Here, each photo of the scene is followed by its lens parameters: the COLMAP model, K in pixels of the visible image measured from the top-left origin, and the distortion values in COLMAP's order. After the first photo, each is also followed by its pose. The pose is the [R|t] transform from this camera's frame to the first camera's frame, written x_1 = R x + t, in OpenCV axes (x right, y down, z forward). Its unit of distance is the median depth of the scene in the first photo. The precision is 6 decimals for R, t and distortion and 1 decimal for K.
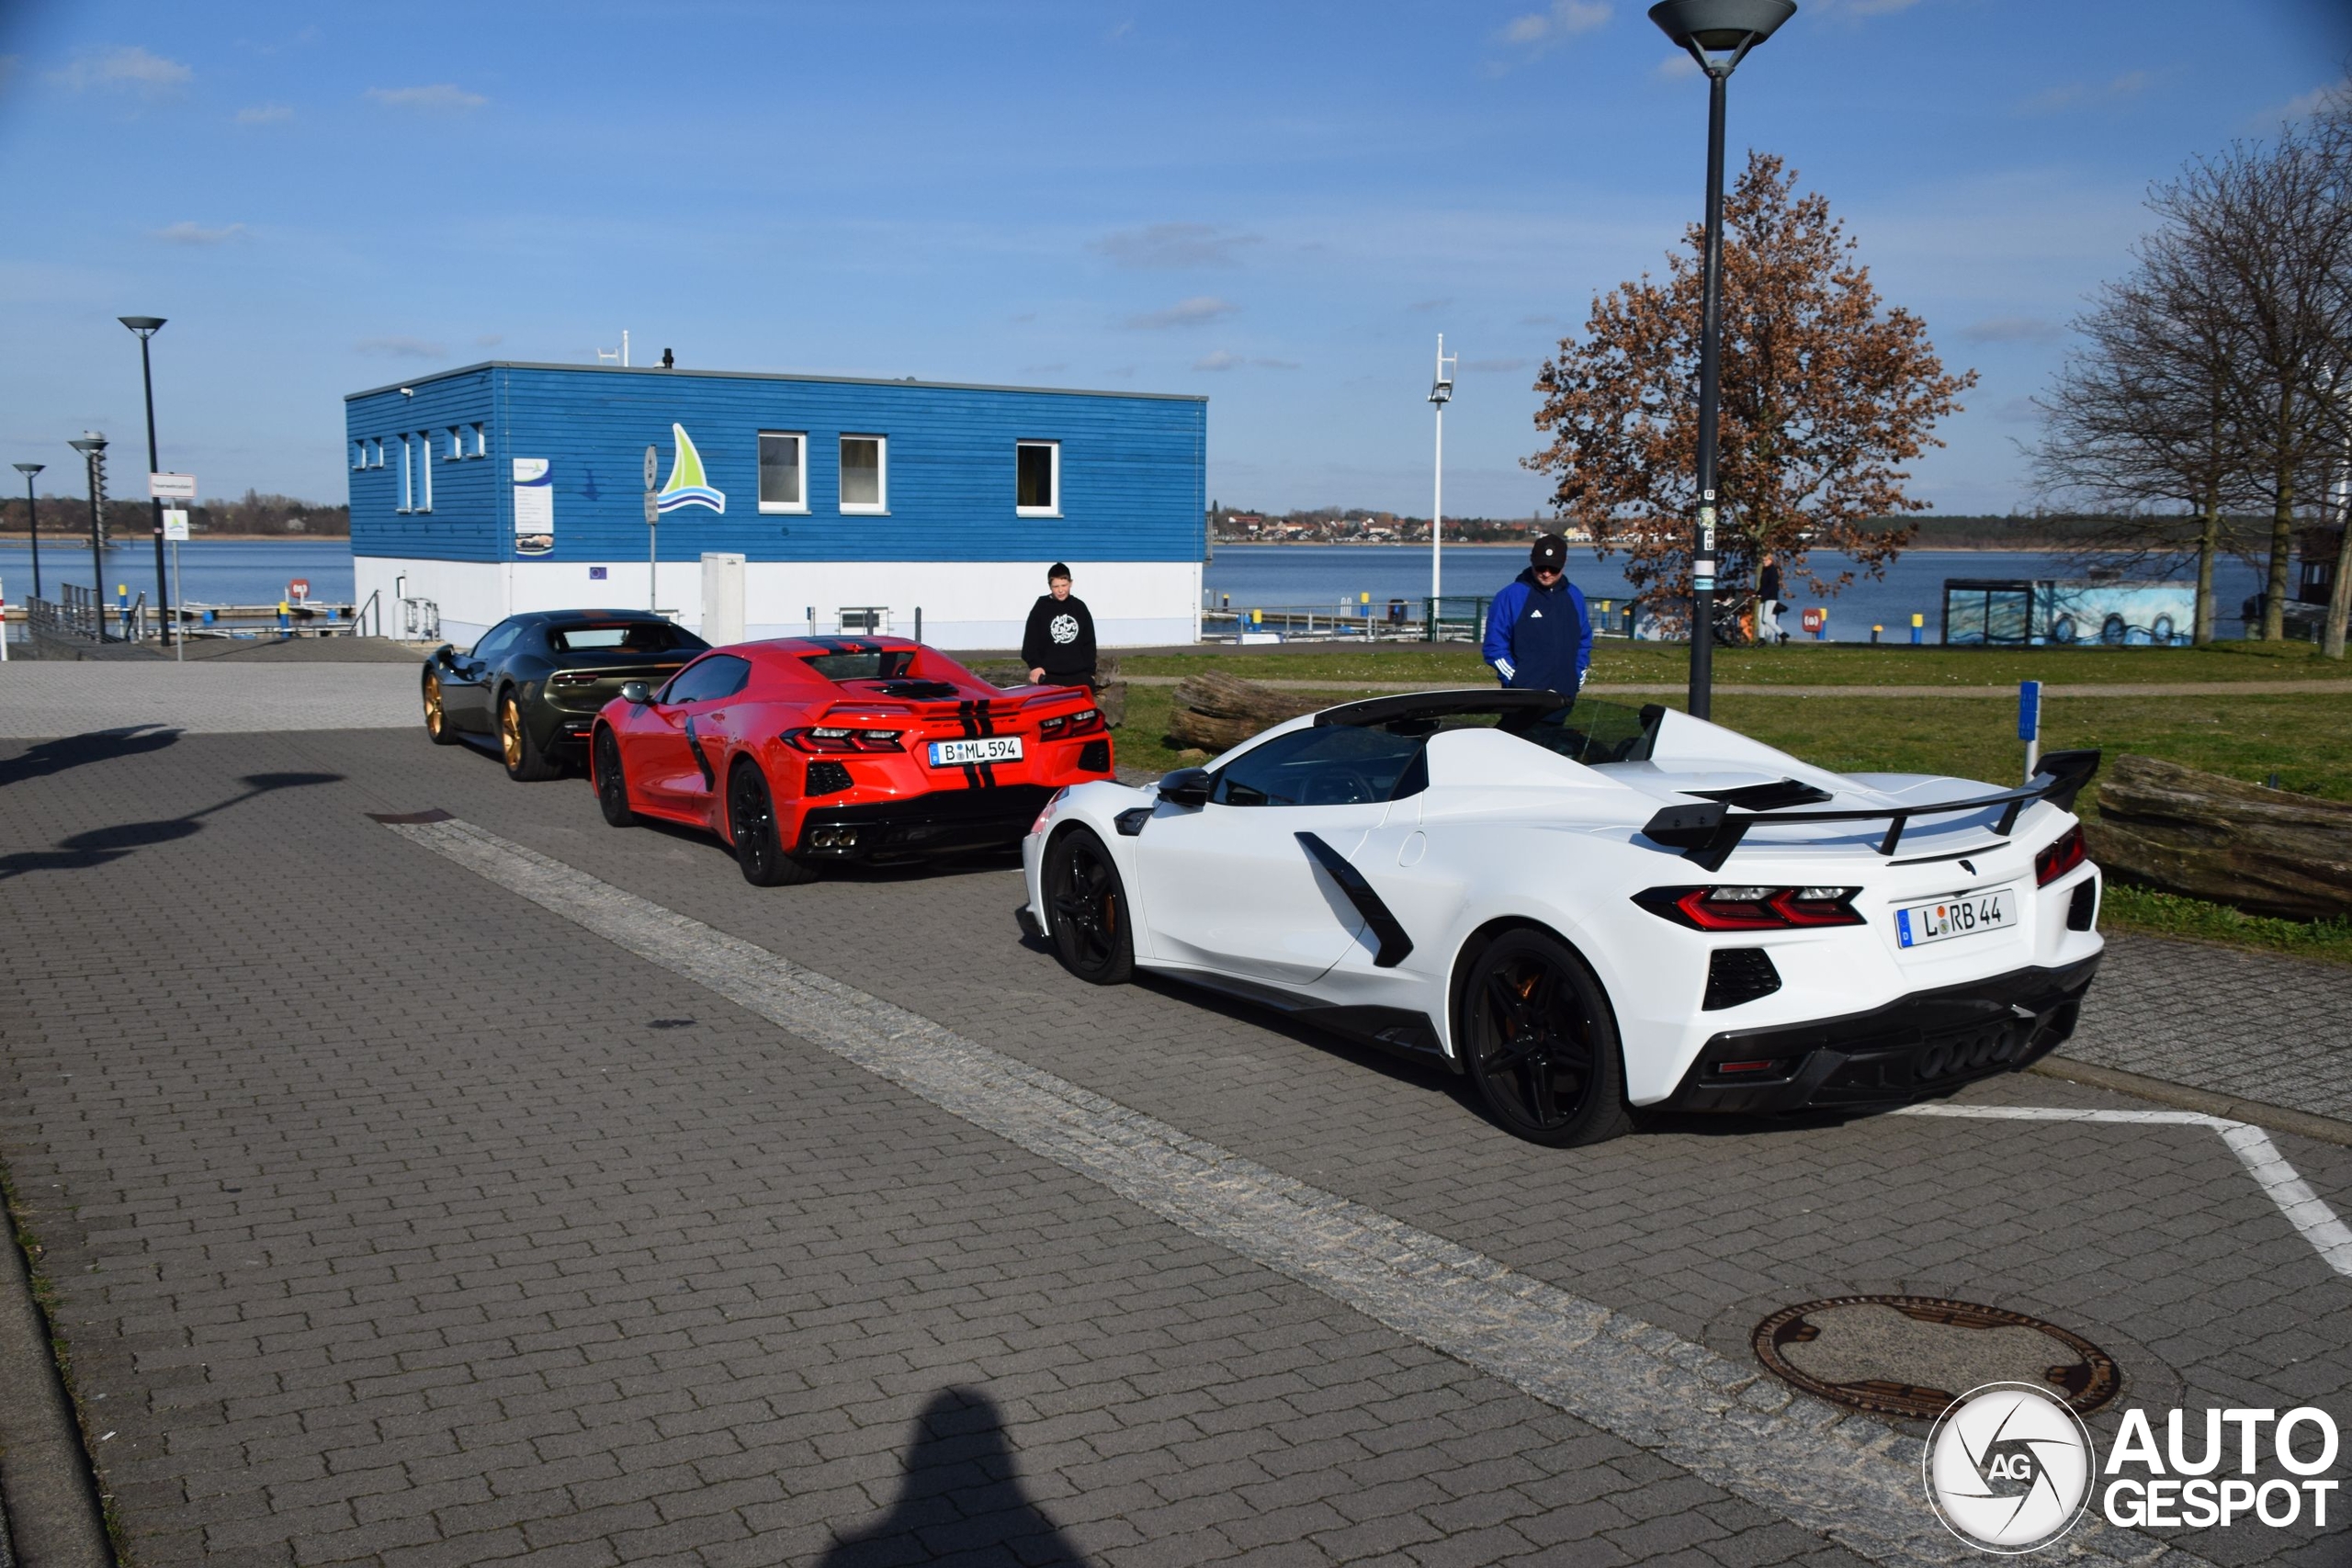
lens RADIAL K [[2098.2, 0, 1186.4], [0, 2098.2, 811.7], [0, 0, 1]] dist [-0.031996, 0.091930]
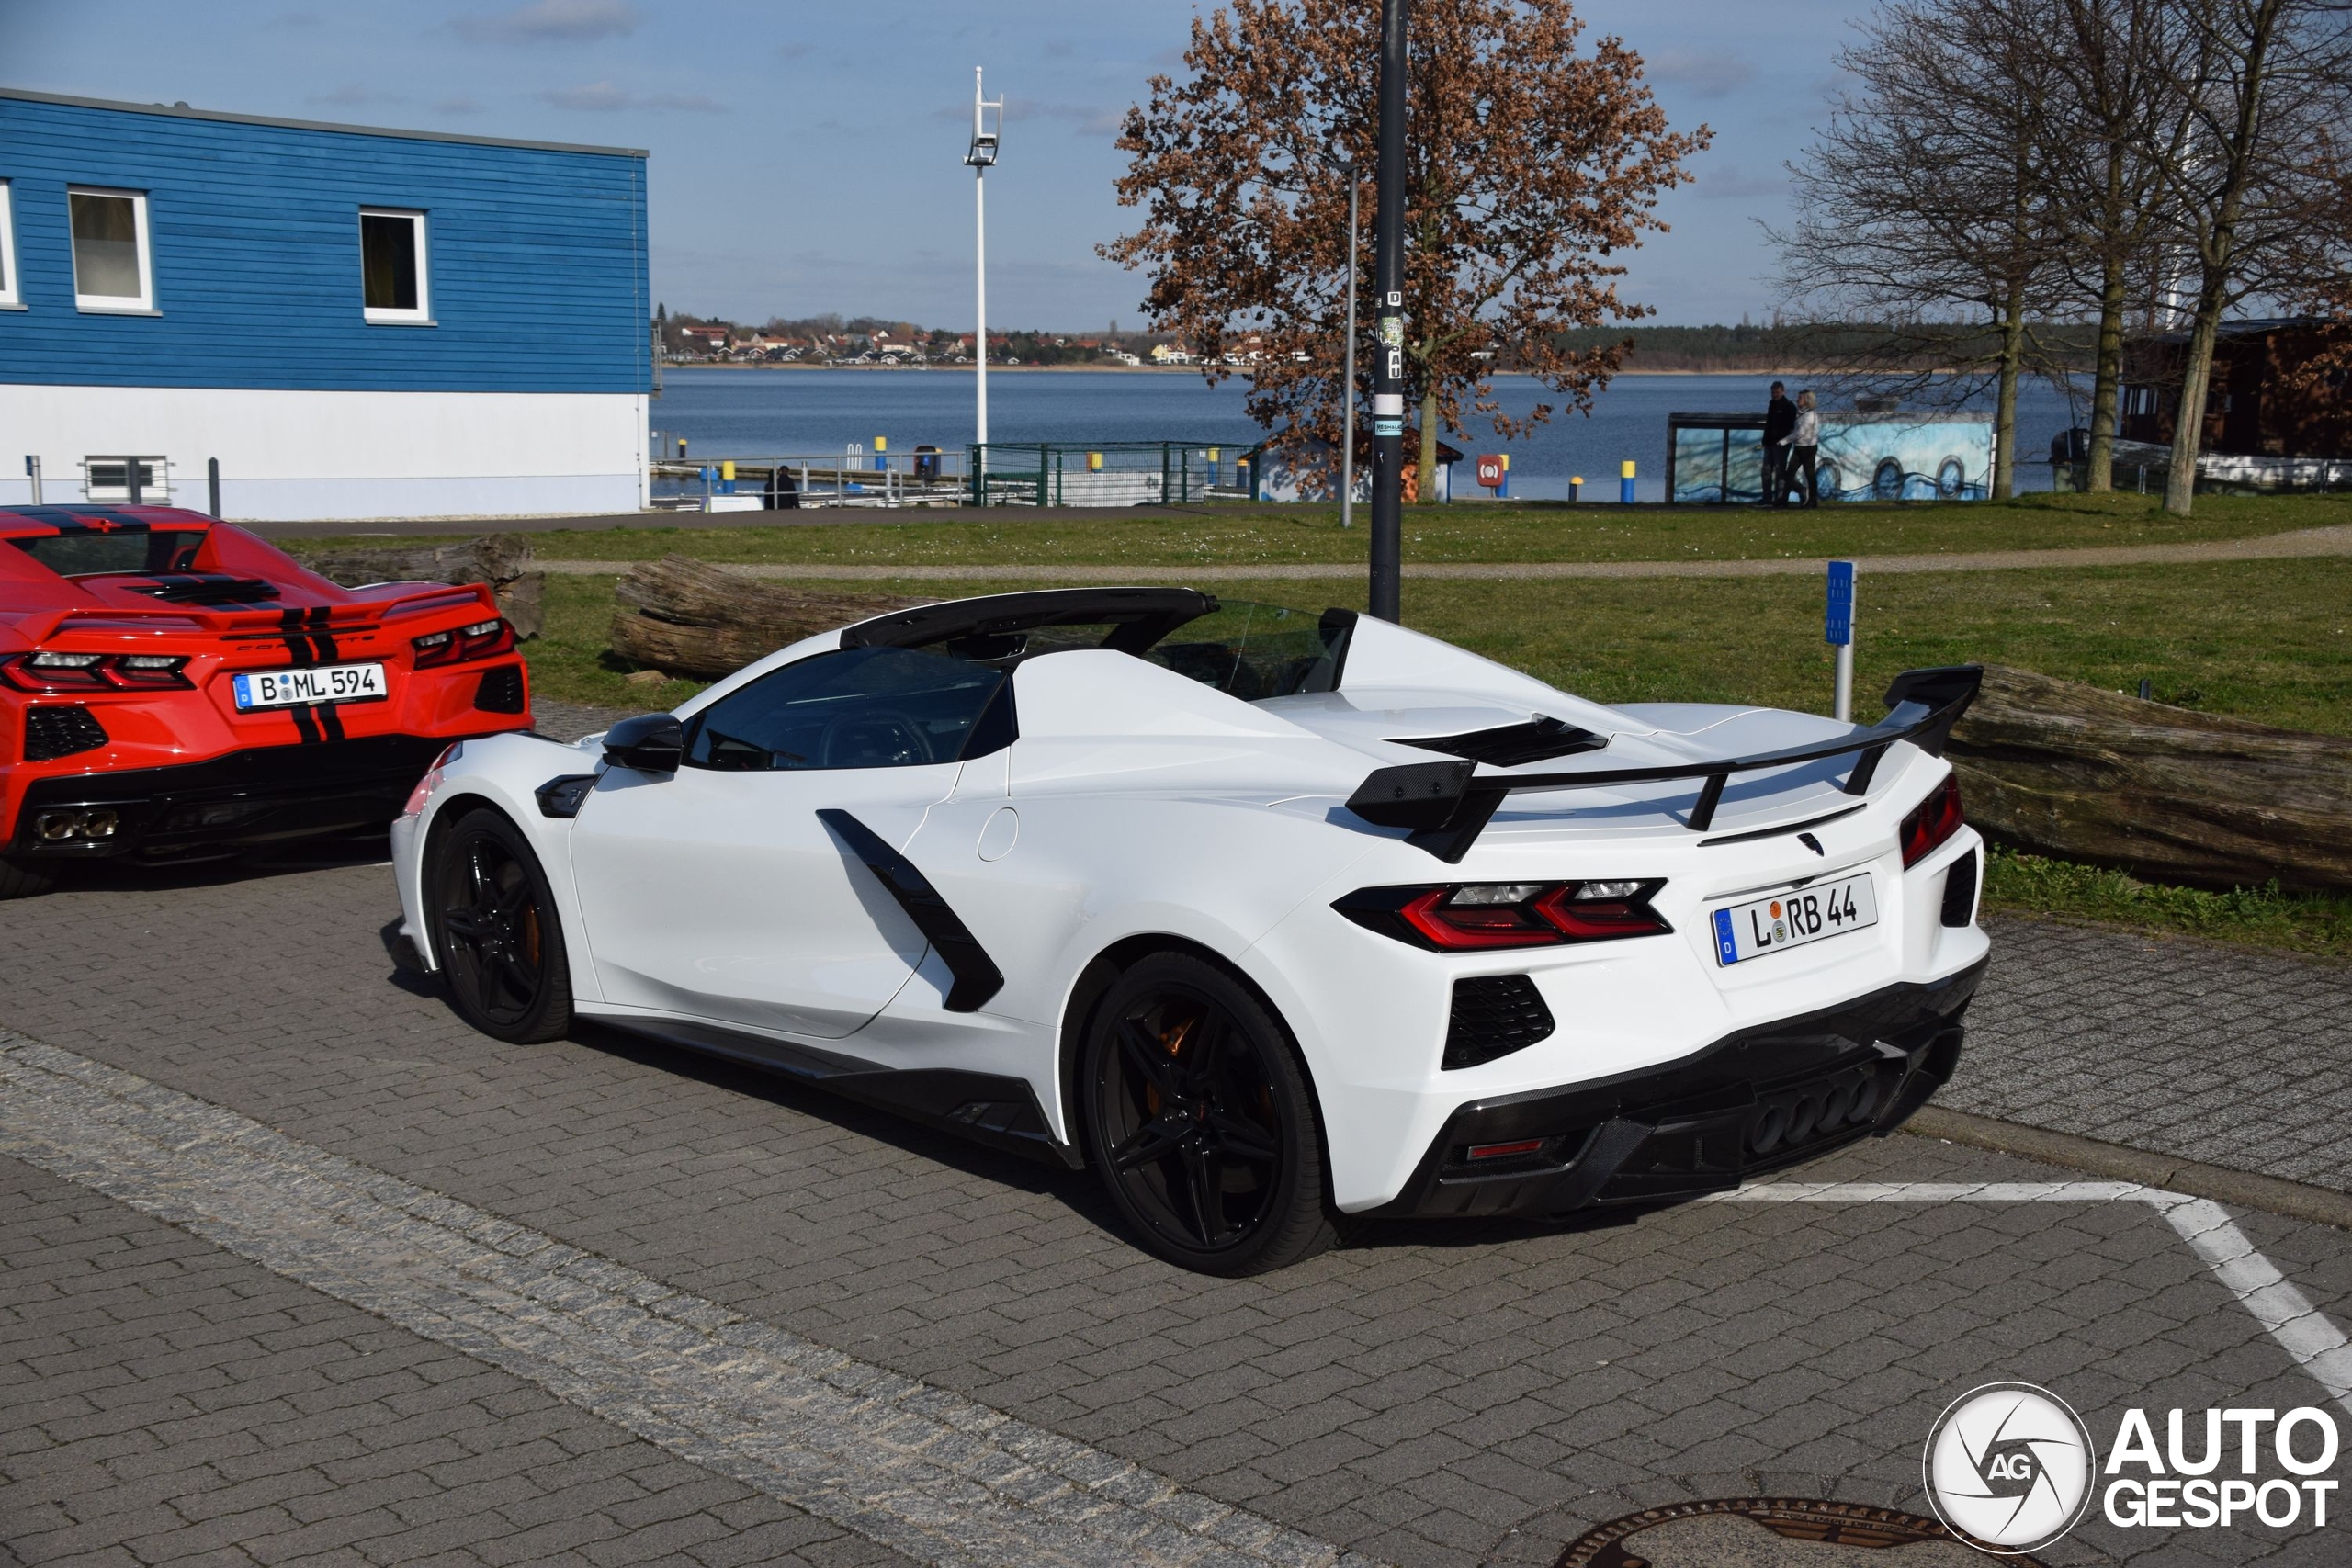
lens RADIAL K [[2914.2, 0, 1156.4], [0, 2914.2, 815.6], [0, 0, 1]] dist [0.157431, 0.000000]
pose [[0.984230, -0.026770, 0.174856, -0.004195], [0.022423, 0.999390, 0.026790, -0.009601], [-0.175467, -0.022447, 0.984229, 0.065502]]
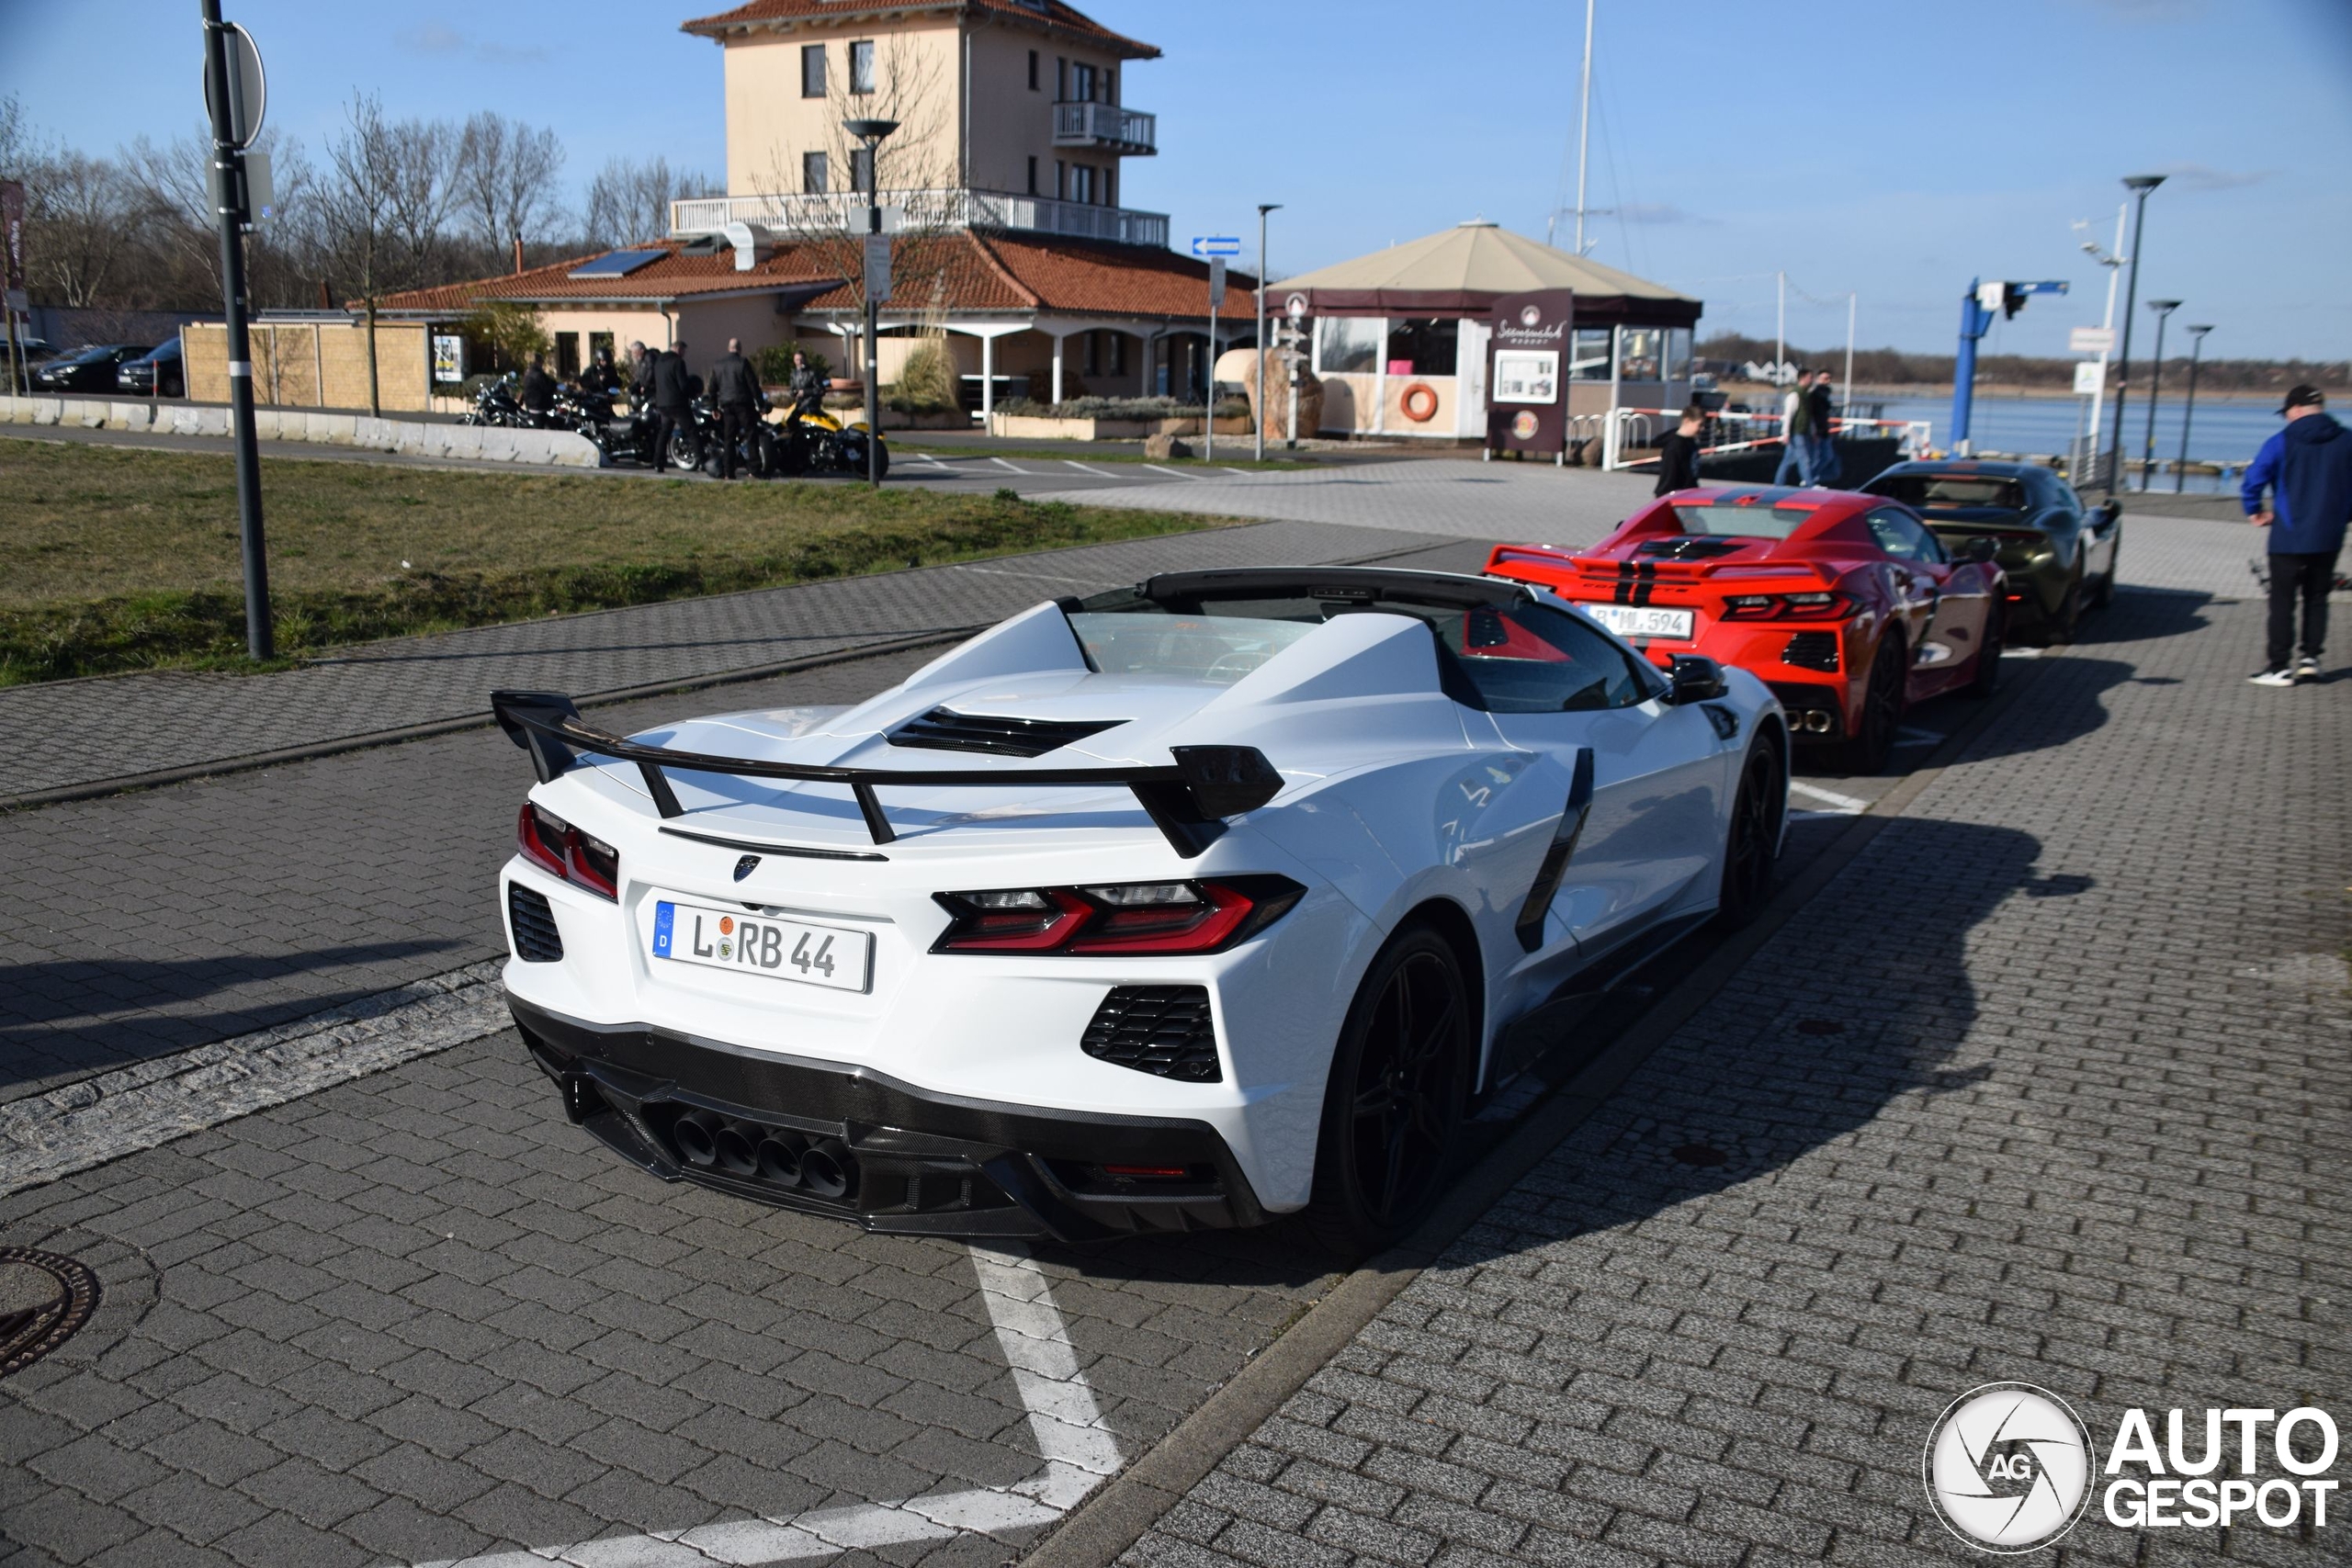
lens RADIAL K [[1954.3, 0, 1180.5], [0, 1954.3, 842.7], [0, 0, 1]] dist [-0.062286, 0.011267]
pose [[0.480860, 0.214778, -0.850085, 0.669967], [-0.131386, 0.976238, 0.172331, -0.070645], [0.866898, 0.028822, 0.497652, 0.594070]]
